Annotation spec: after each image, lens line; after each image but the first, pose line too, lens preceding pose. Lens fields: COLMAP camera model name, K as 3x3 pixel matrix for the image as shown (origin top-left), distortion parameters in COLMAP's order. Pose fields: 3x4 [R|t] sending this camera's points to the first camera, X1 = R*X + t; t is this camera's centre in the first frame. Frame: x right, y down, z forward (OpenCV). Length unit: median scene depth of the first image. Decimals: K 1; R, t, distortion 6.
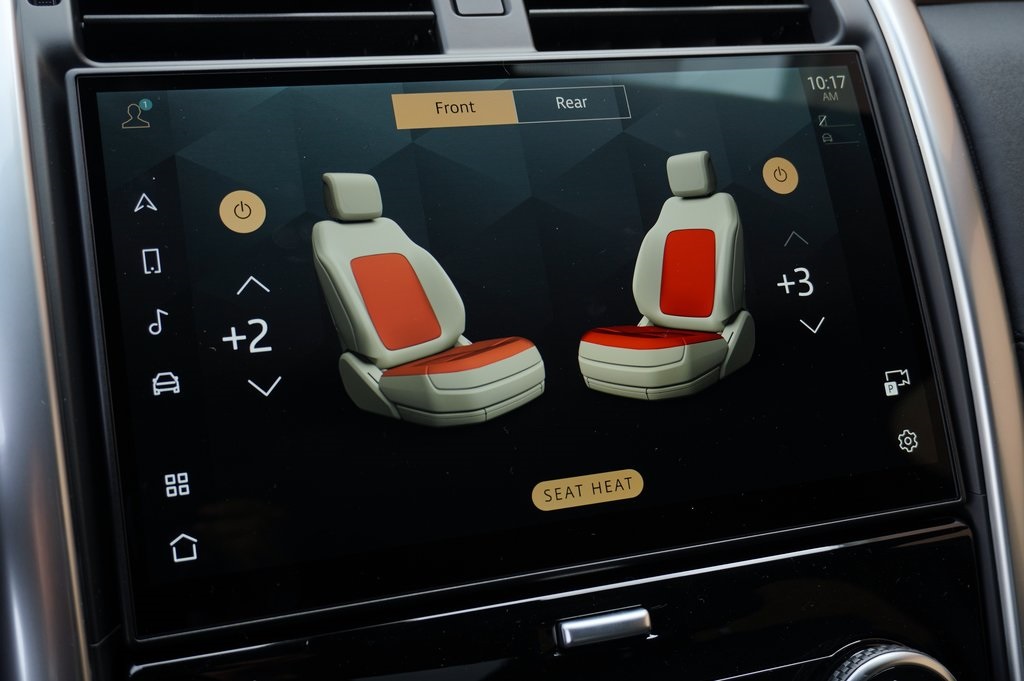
lens RADIAL K [[1204.0, 0, 511.8], [0, 1204.0, 356.4], [0, 0, 1]] dist [-0.000392, 0.024003]
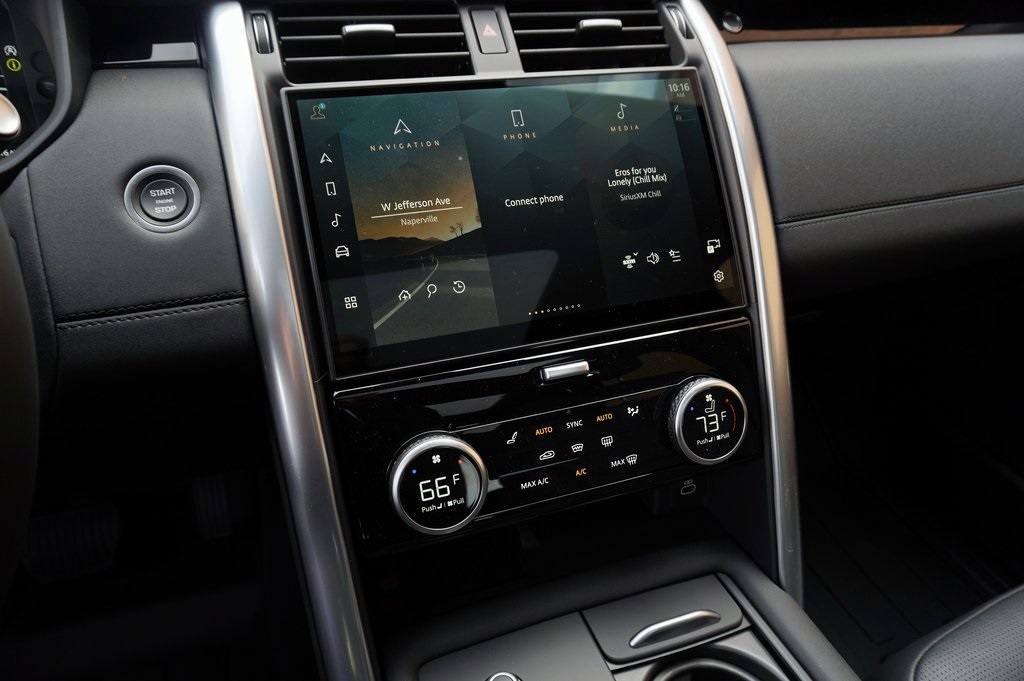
lens RADIAL K [[680.4, 0, 508.9], [0, 680.4, 345.1], [0, 0, 1]] dist [-0.047920, 0.057177]
pose [[0.999655, -0.024788, 0.008656, -0.024958], [0.023474, 0.991458, 0.128300, 0.033612], [-0.011763, -0.128052, 0.991698, -0.105836]]
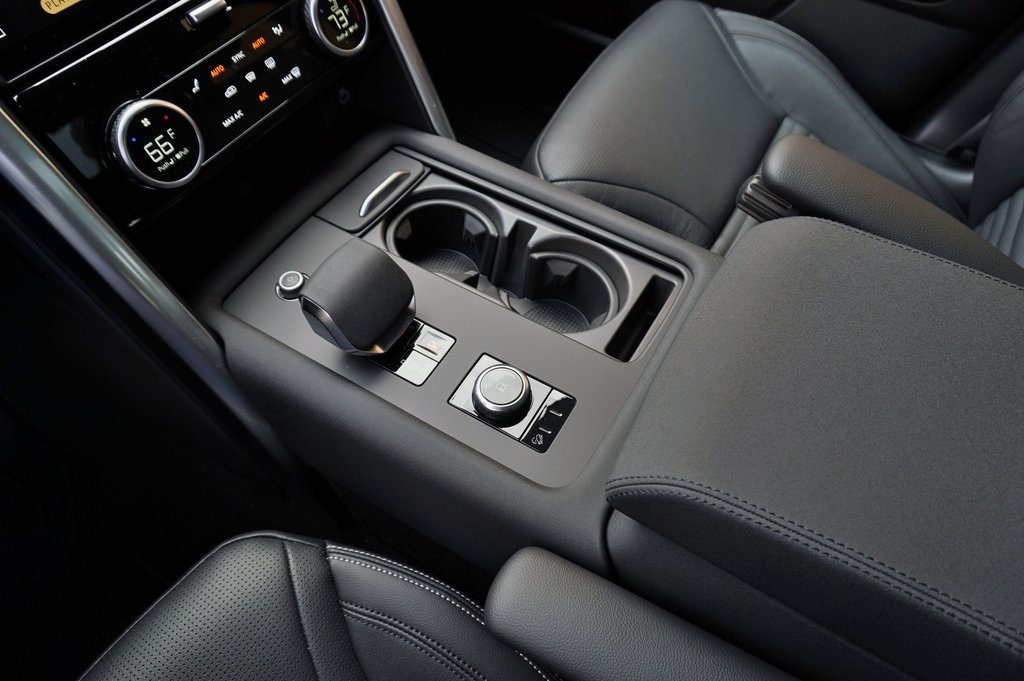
lens RADIAL K [[683.0, 0, 512.0], [0, 683.0, 340.5], [0, 0, 1]] dist [-0.001396, 0.002548]
pose [[0.764327, -0.535062, 0.359881, -0.259110], [0.265140, 0.769517, 0.580985, 0.104237], [-0.587797, -0.348643, 0.730029, -0.443301]]
